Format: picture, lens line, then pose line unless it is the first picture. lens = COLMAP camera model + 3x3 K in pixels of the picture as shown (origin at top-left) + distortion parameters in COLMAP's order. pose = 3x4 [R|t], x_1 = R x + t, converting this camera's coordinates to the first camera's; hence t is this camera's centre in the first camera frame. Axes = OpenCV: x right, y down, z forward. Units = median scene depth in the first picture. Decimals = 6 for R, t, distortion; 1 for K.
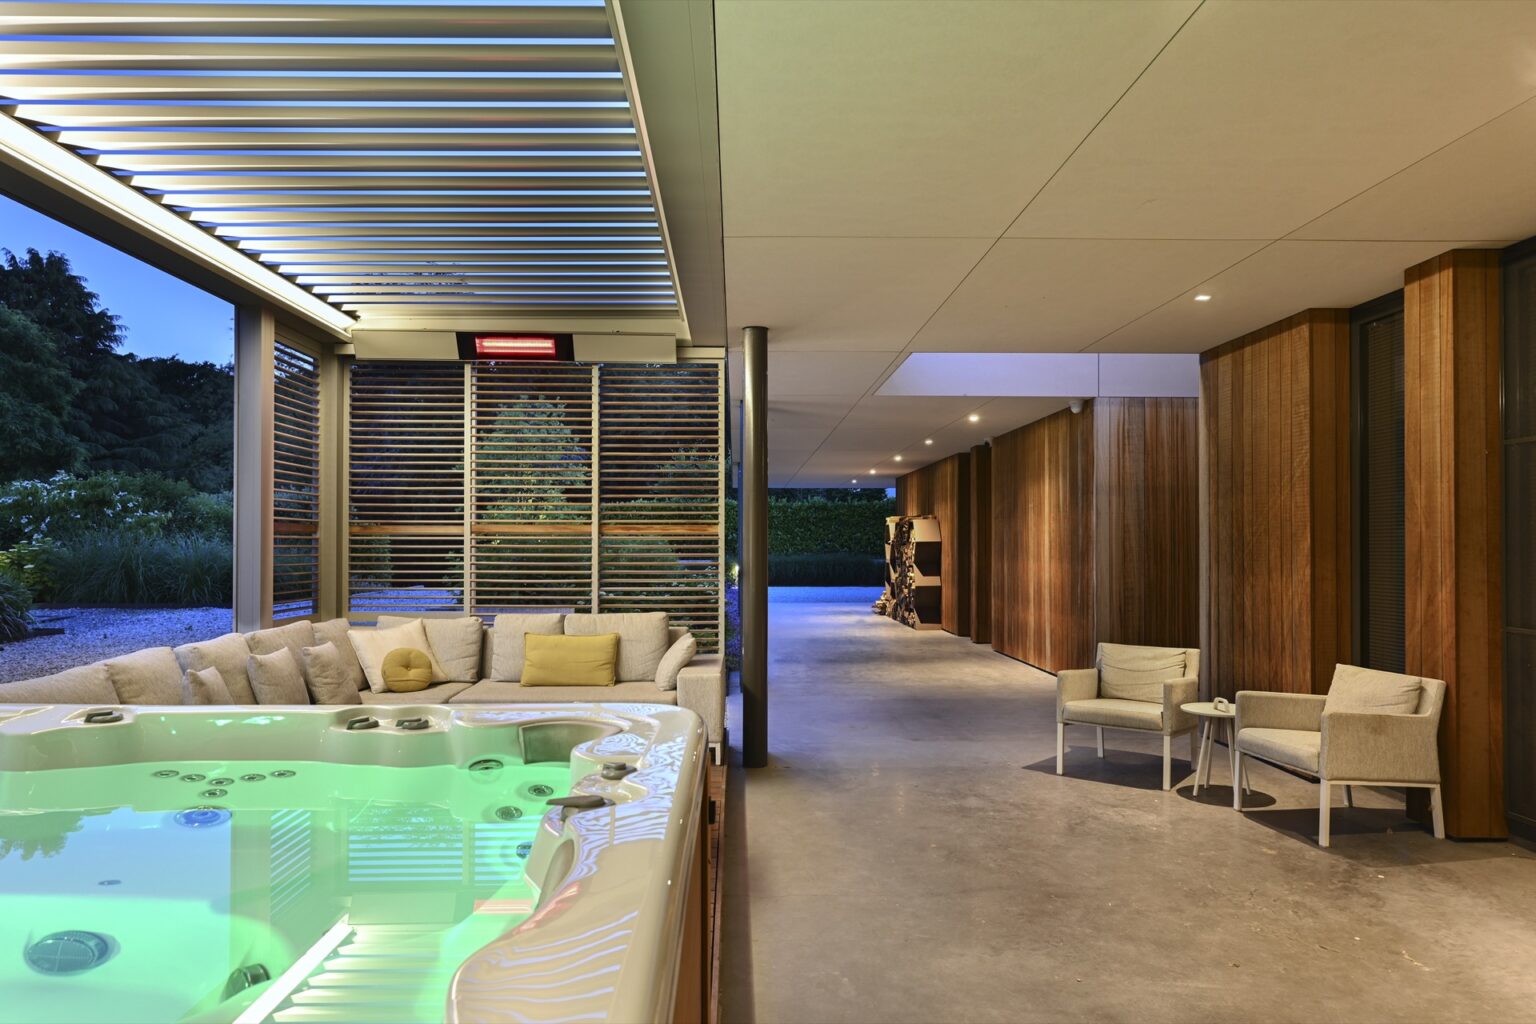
lens RADIAL K [[1004.1, 0, 768.0], [0, 1004.1, 512.0], [0, 0, 1]] dist [-0.000880, -0.000473]
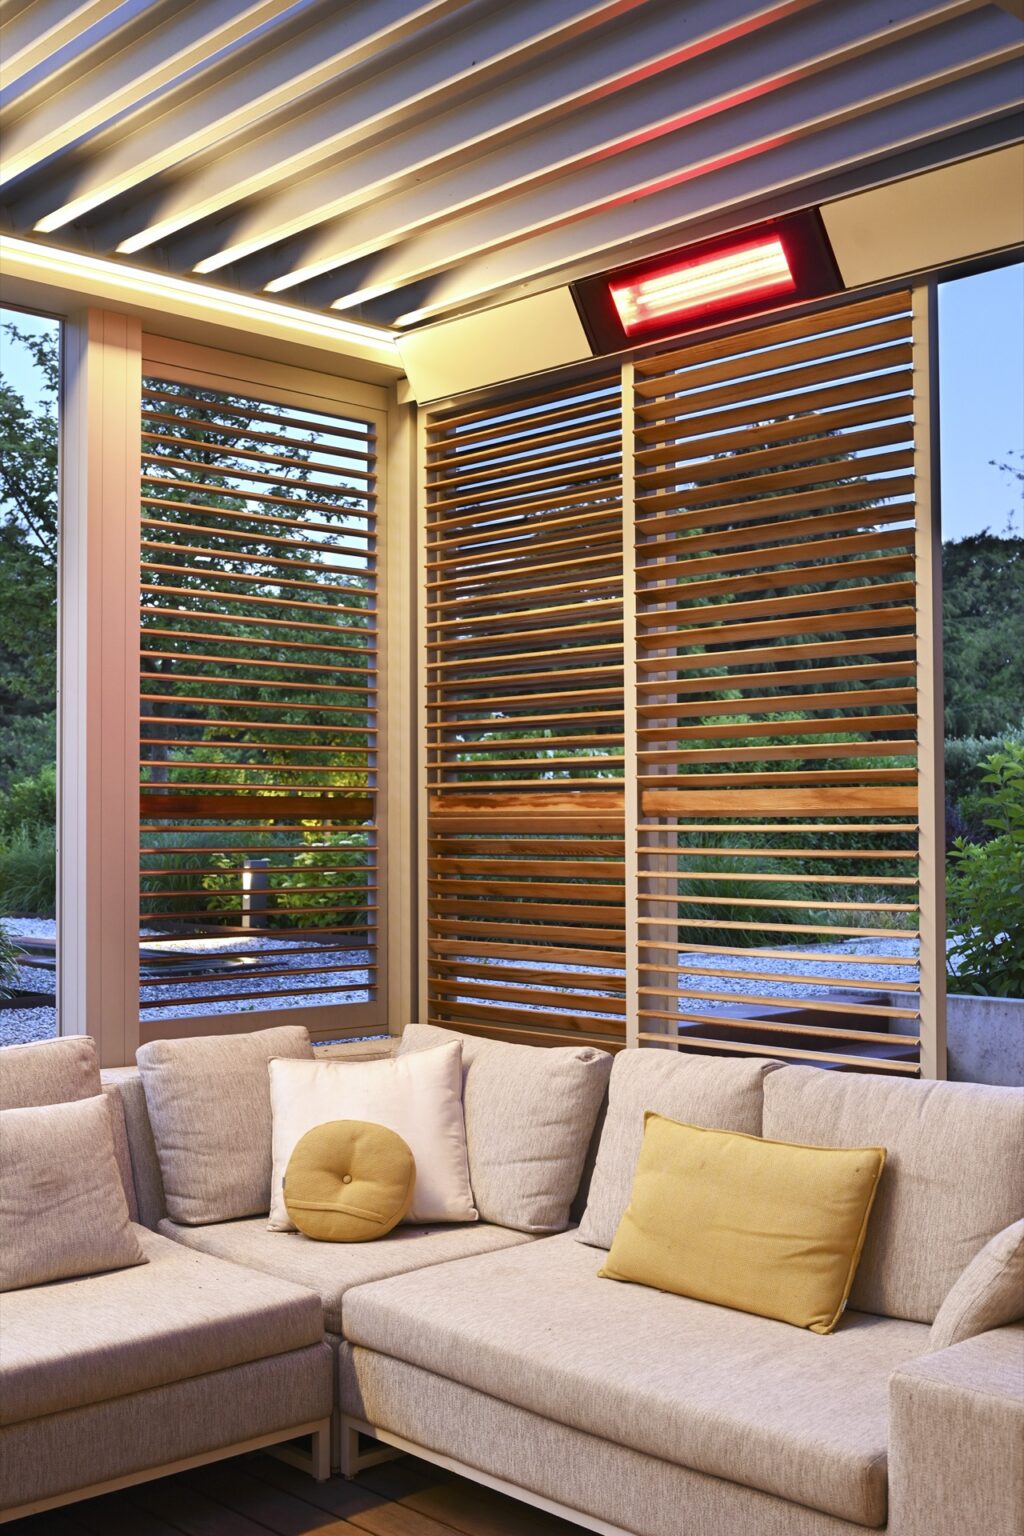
lens RADIAL K [[1680.6, 0, 512.0], [0, 1680.6, 768.0], [0, 0, 1]] dist [-0.004672, -0.017738]
pose [[0.667114, -0.029789, -0.744360, 0.149372], [0.032103, 0.999422, -0.011225, 0.010152], [0.744264, -0.016407, 0.667684, 0.591075]]
